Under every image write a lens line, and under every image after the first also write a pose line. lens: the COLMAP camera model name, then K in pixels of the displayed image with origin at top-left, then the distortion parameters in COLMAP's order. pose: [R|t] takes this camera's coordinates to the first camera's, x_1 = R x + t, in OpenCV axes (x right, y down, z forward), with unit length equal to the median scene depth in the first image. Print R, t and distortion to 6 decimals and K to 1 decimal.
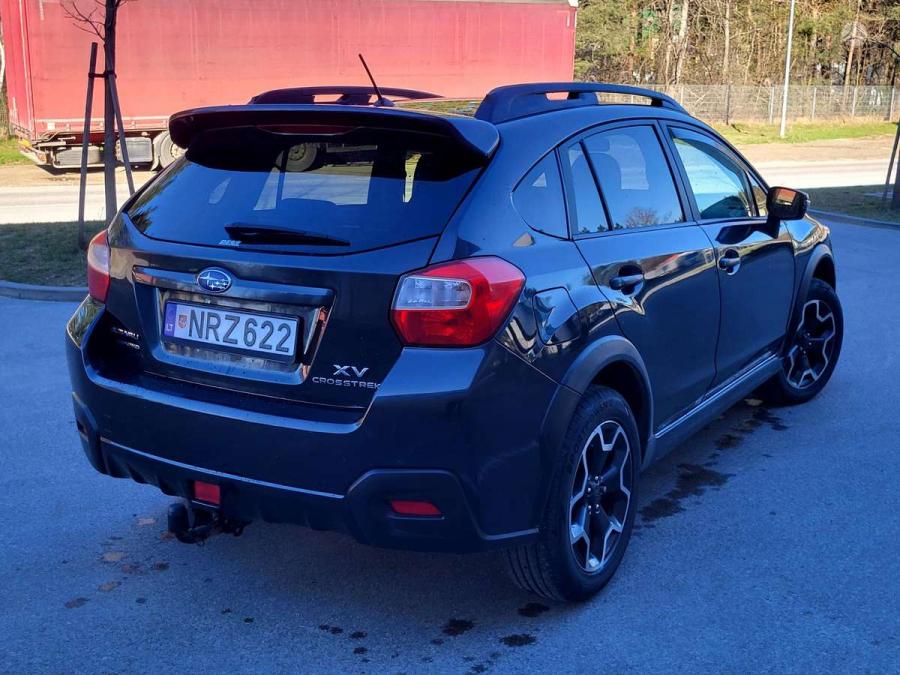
lens RADIAL K [[1061.6, 0, 452.0], [0, 1061.6, 323.4], [0, 0, 1]] dist [0.046084, -0.020433]
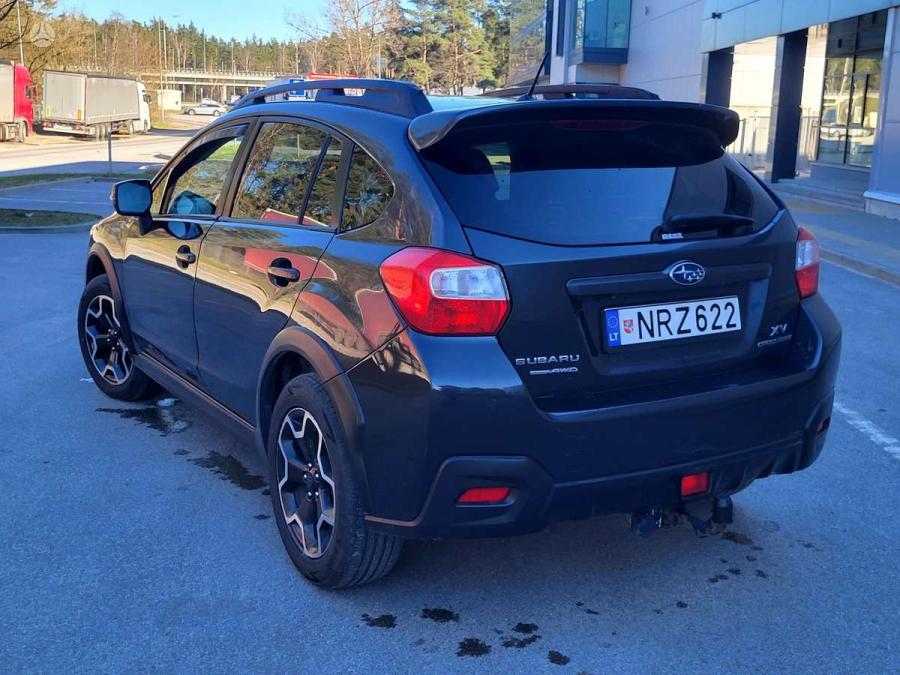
lens RADIAL K [[1082.3, 0, 454.4], [0, 1082.3, 327.3], [0, 0, 1]] dist [0.043704, 0.000338]
pose [[0.442979, -0.165226, 0.881175, -1.121126], [0.179930, 0.979258, 0.093163, -0.113607], [-0.878291, 0.117280, 0.463520, 0.657425]]
